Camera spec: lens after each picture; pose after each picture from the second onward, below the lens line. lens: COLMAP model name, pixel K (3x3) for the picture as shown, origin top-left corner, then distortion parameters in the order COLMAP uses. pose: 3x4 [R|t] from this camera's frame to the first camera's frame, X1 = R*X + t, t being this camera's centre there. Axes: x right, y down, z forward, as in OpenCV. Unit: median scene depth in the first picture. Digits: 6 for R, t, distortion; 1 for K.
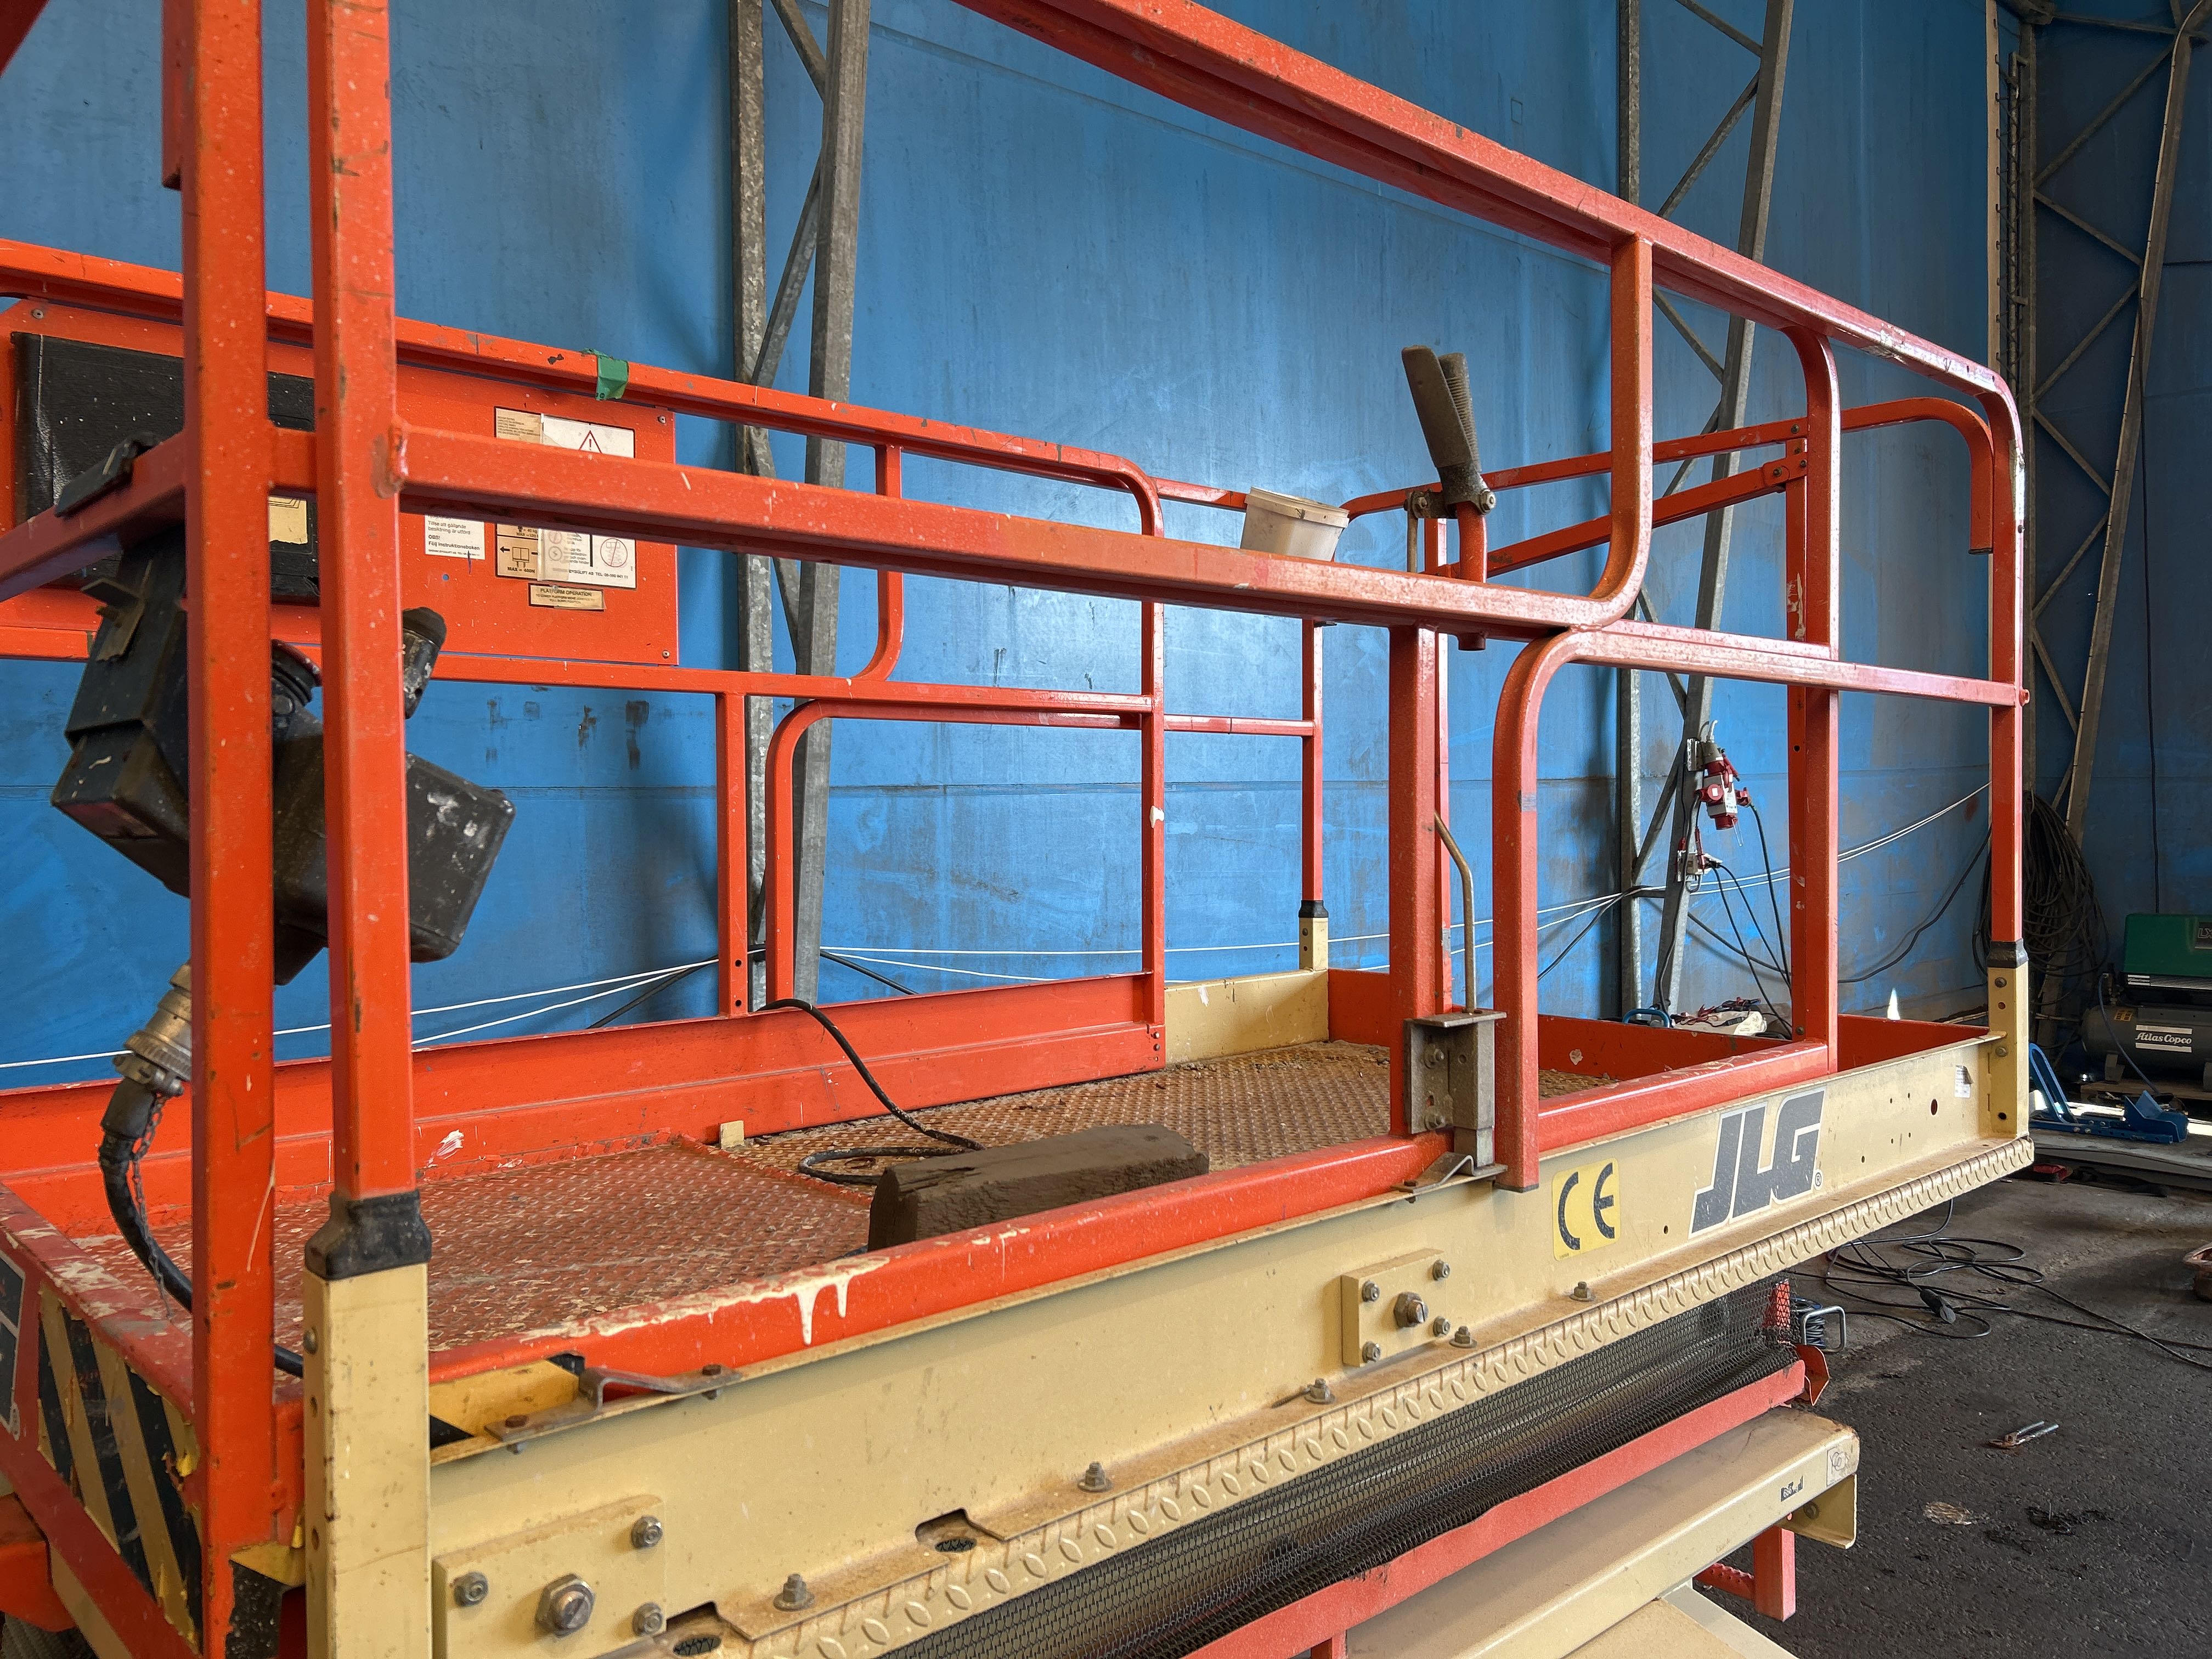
lens RADIAL K [[1667.3, 0, 1109.1], [0, 1667.3, 828.7], [0, 0, 1]] dist [0.051986, -0.056865]
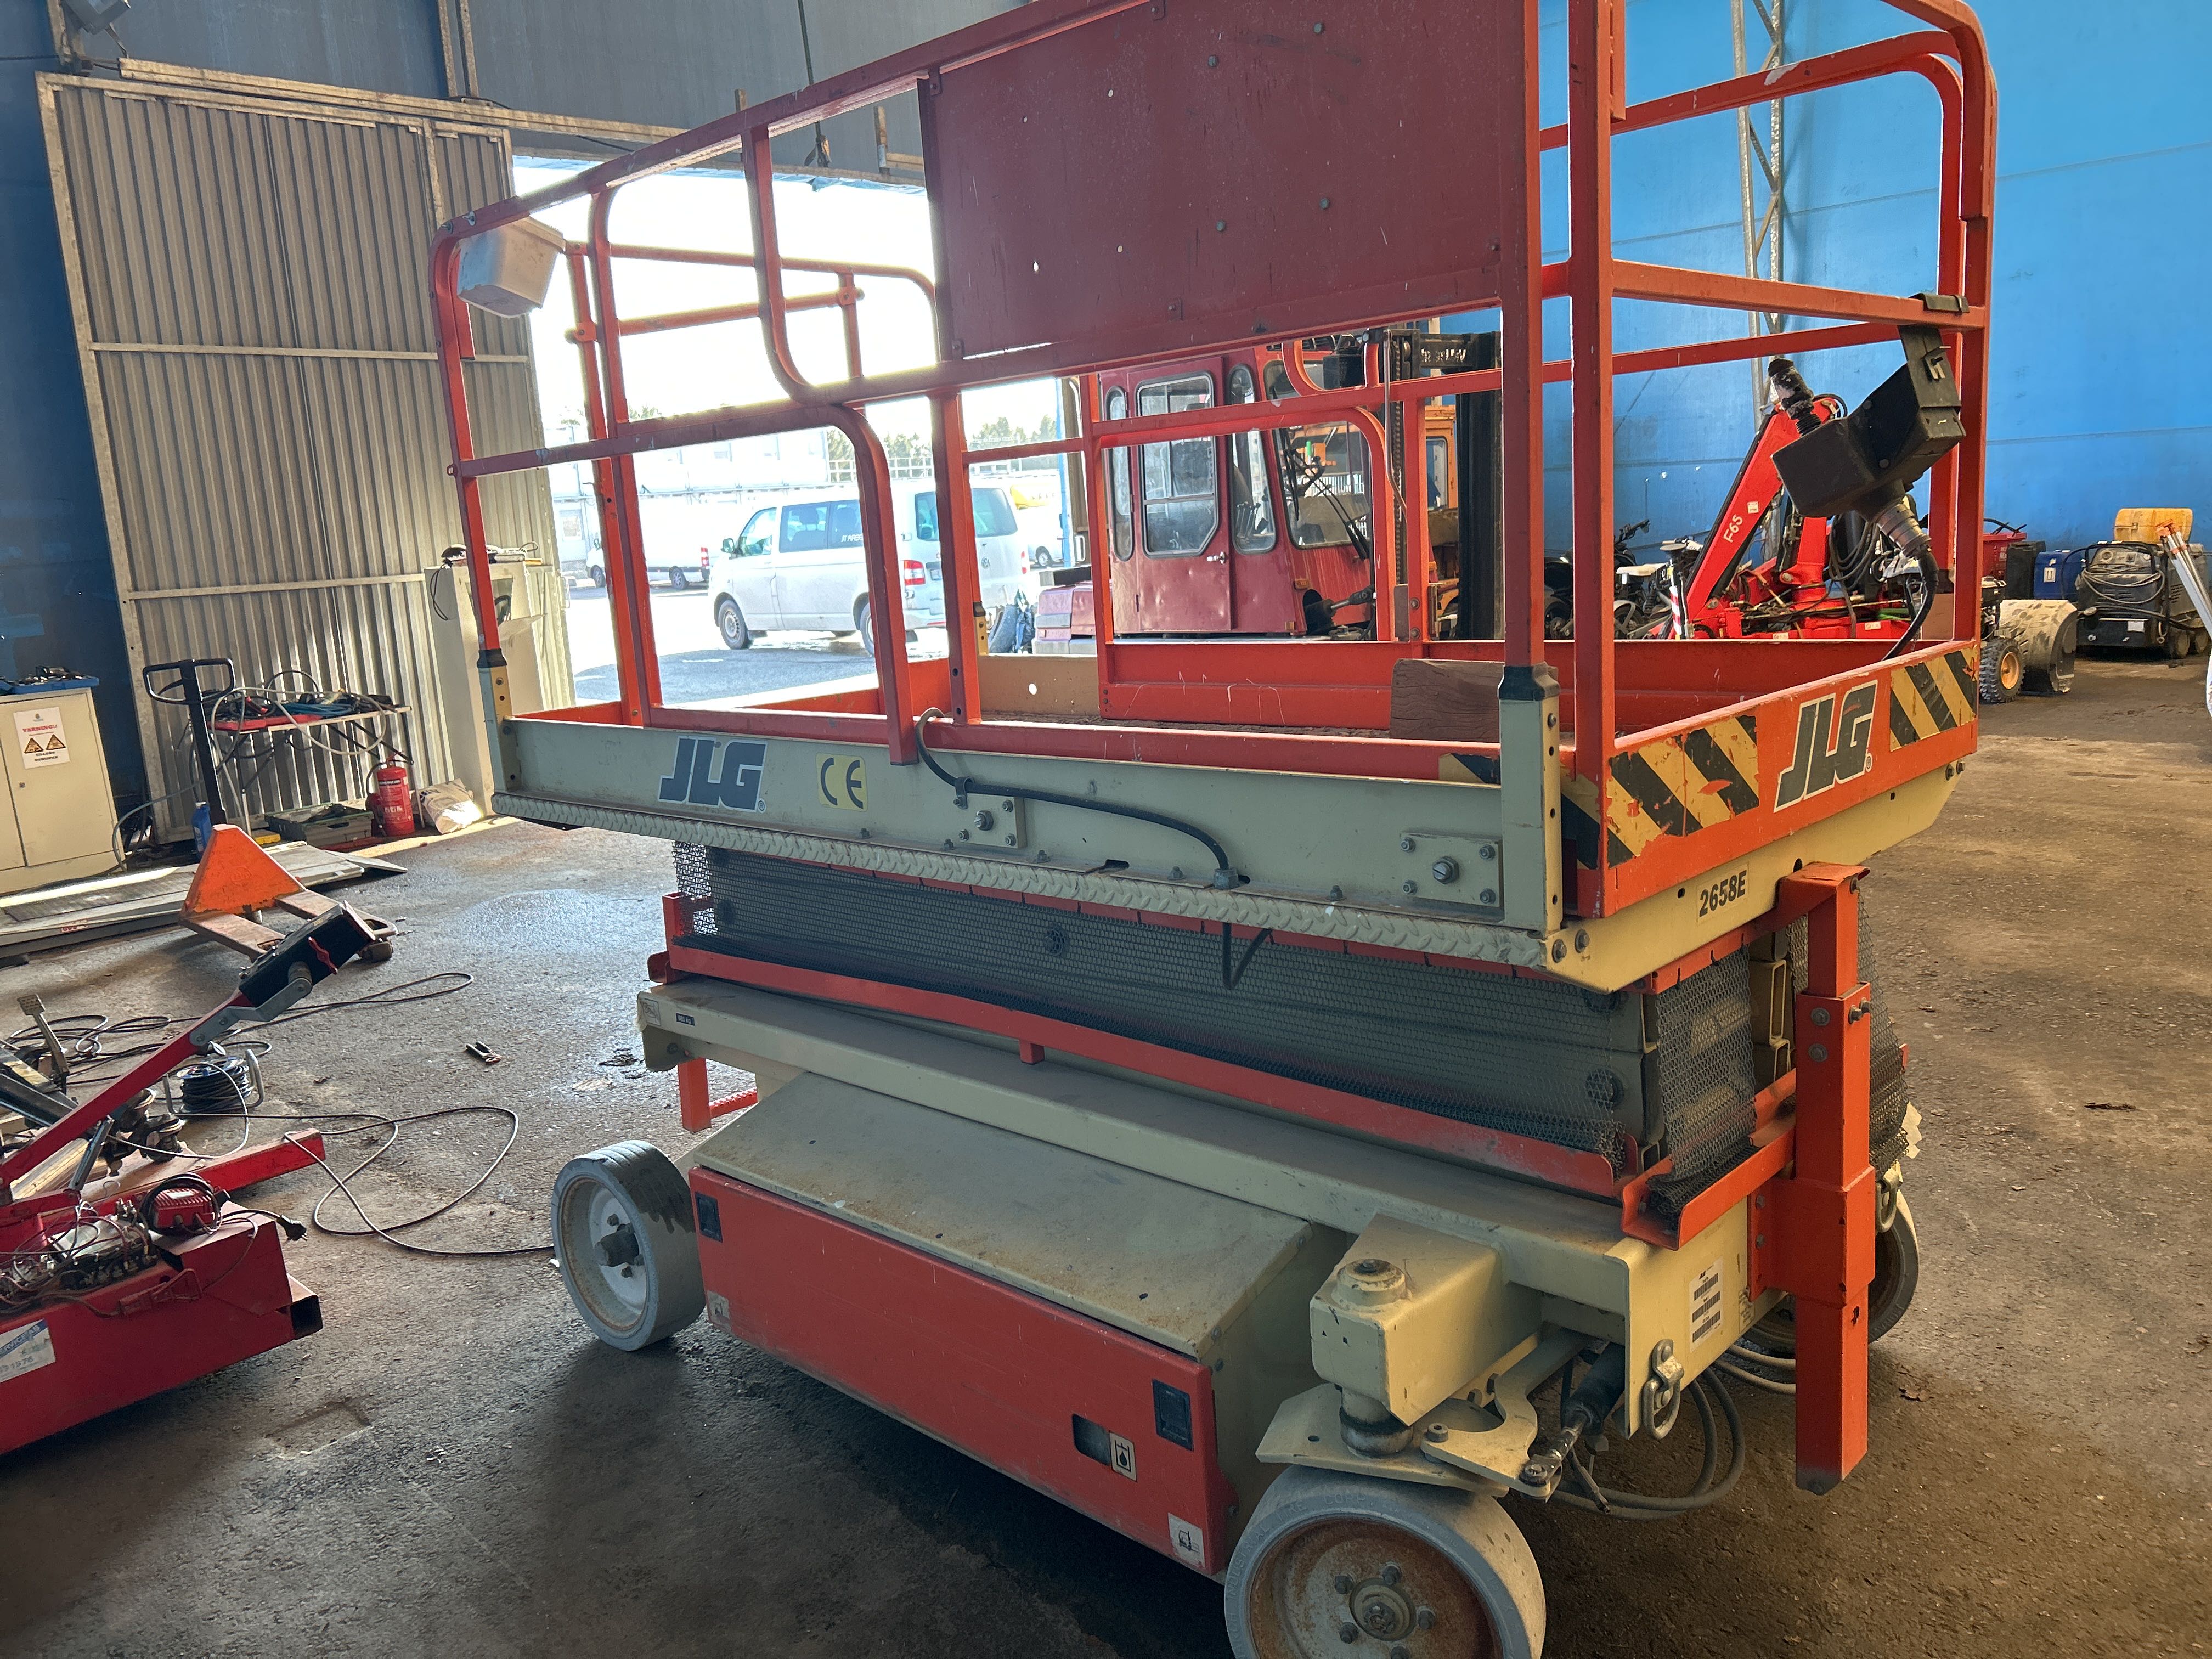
lens RADIAL K [[1667.3, 0, 1109.1], [0, 1667.3, 828.7], [0, 0, 1]] dist [0.051986, -0.056865]
pose [[-0.053625, -0.172282, 0.983587, -0.785415], [0.082171, 0.980902, 0.176292, 0.002357], [-0.995174, 0.090276, -0.038445, 0.609016]]
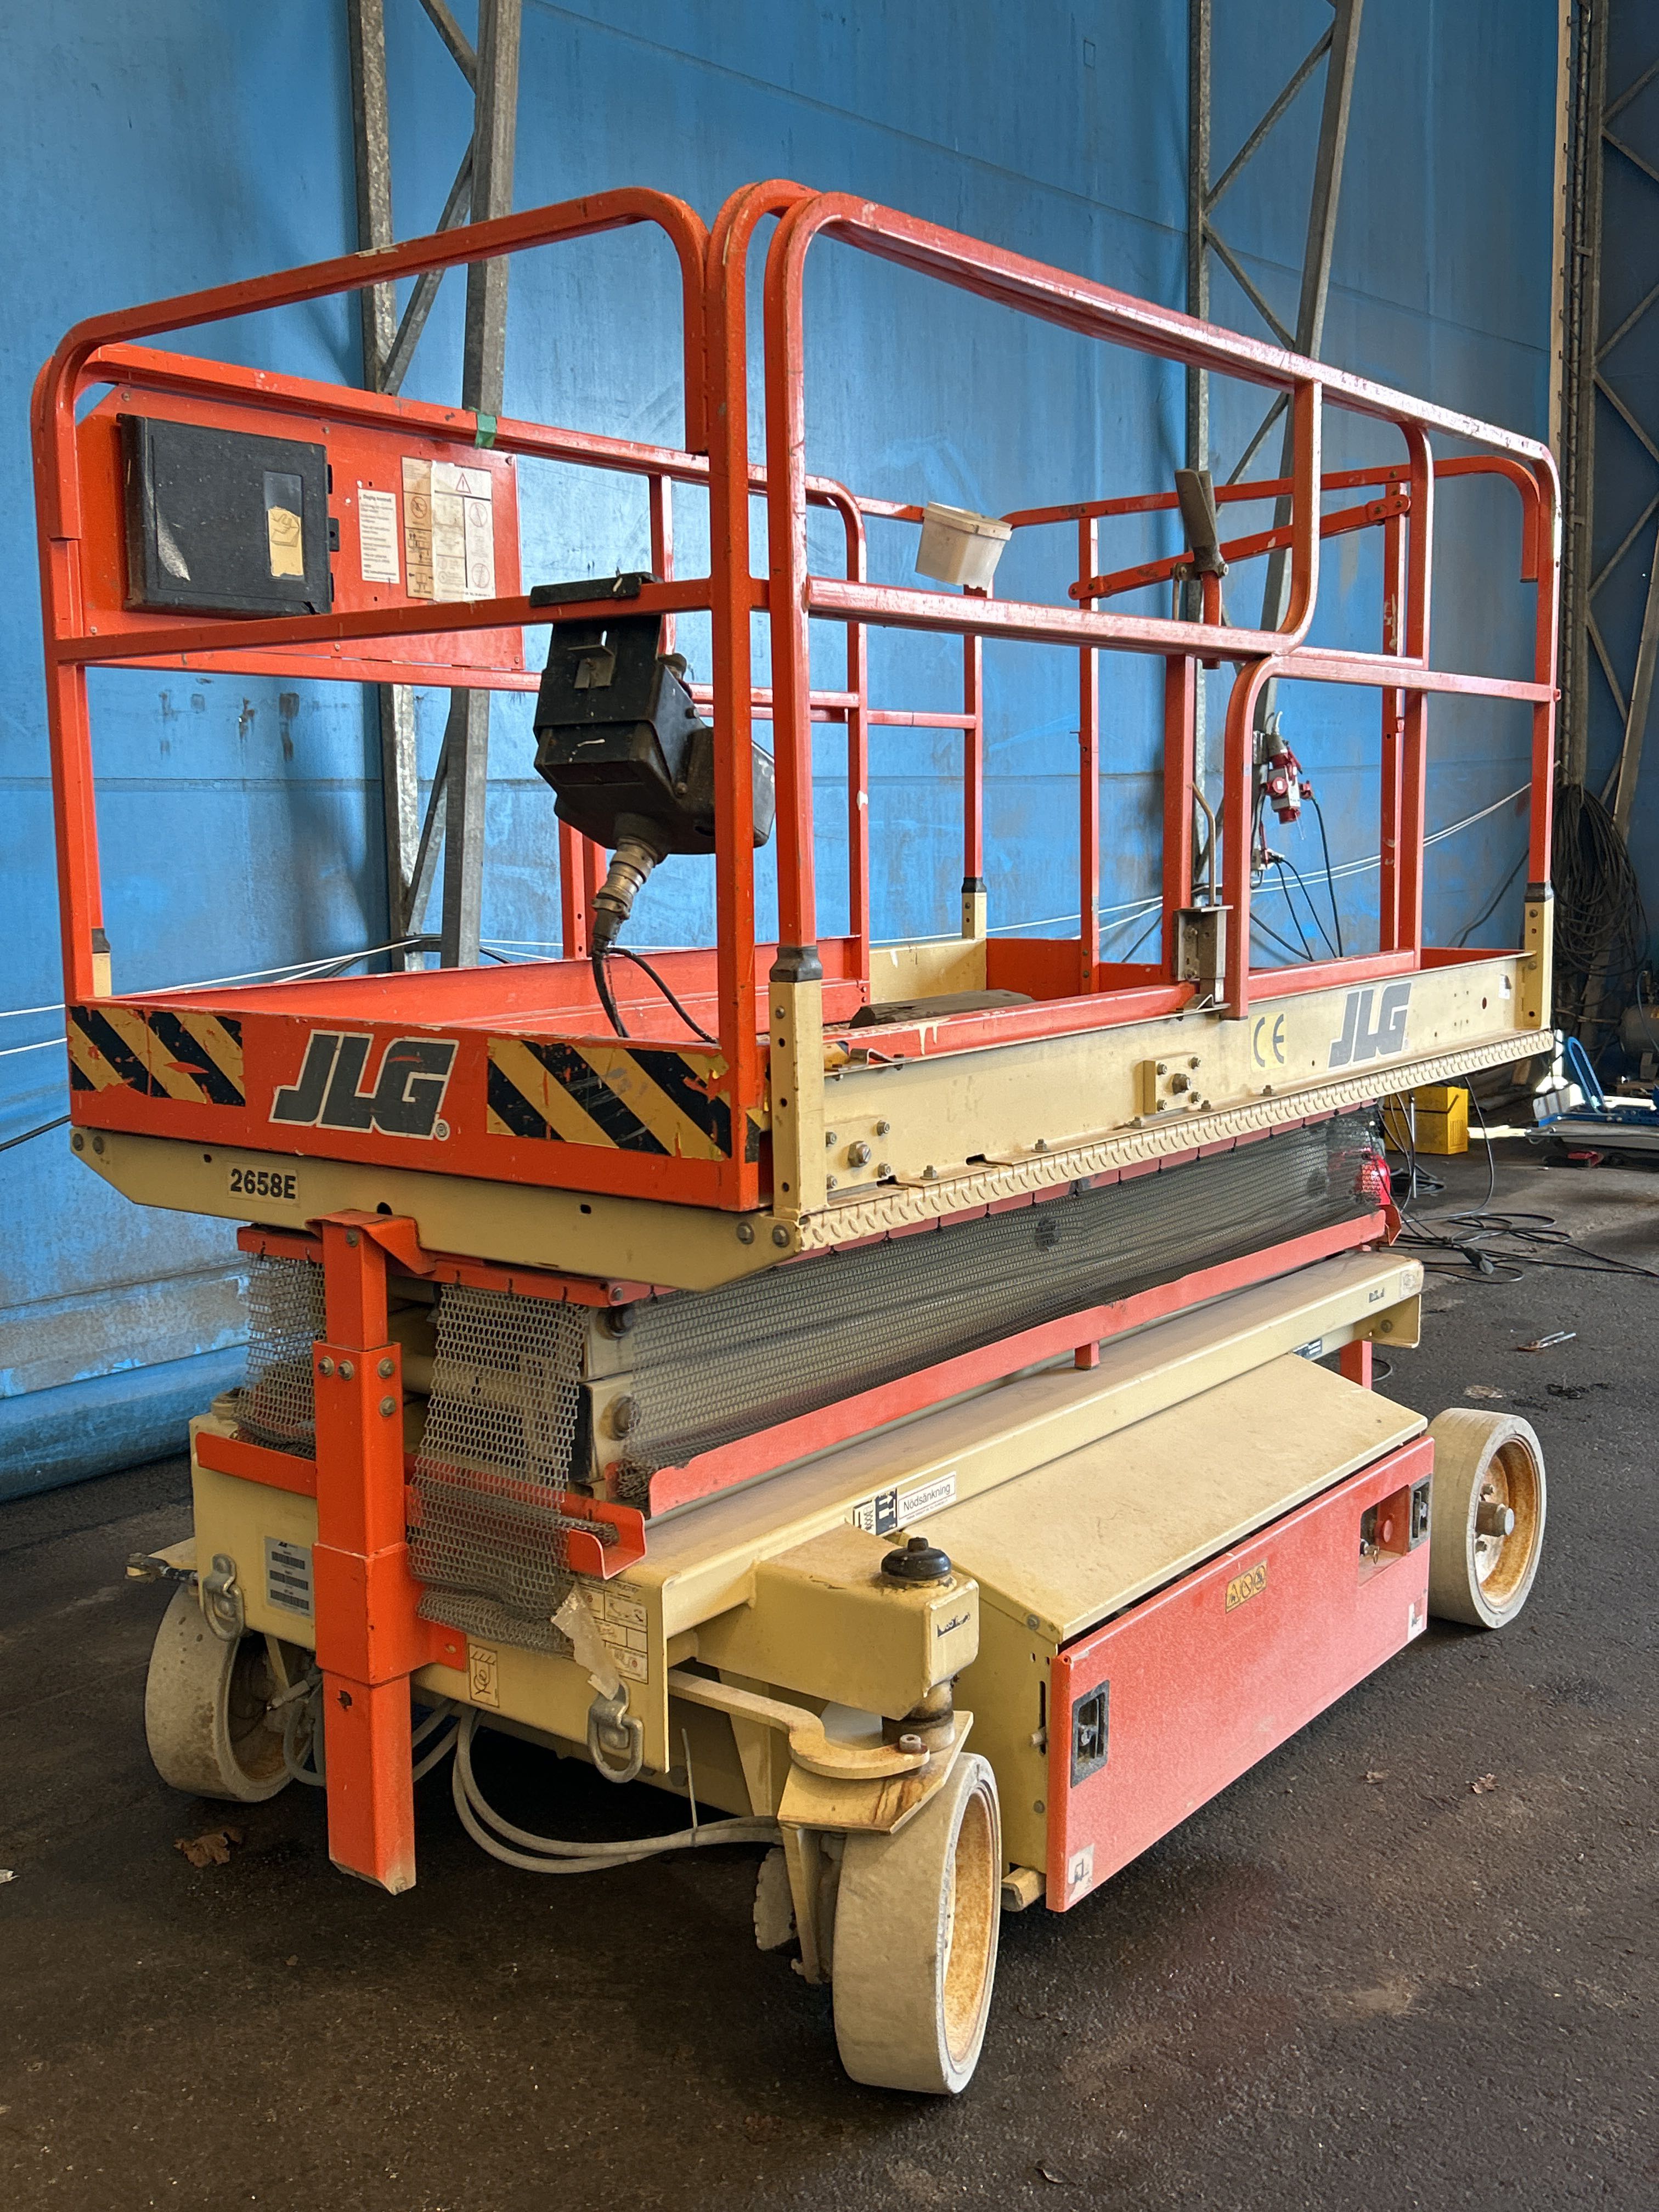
lens RADIAL K [[2148.3, 0, 824.3], [0, 2148.3, 1091.5], [0, 0, 1]] dist [0.078866, -0.133430]
pose [[0.986740, -0.028784, 0.159737, -0.188559], [0.010968, 0.993724, 0.111317, 0.021890], [-0.161939, -0.108089, 0.980863, -0.377193]]
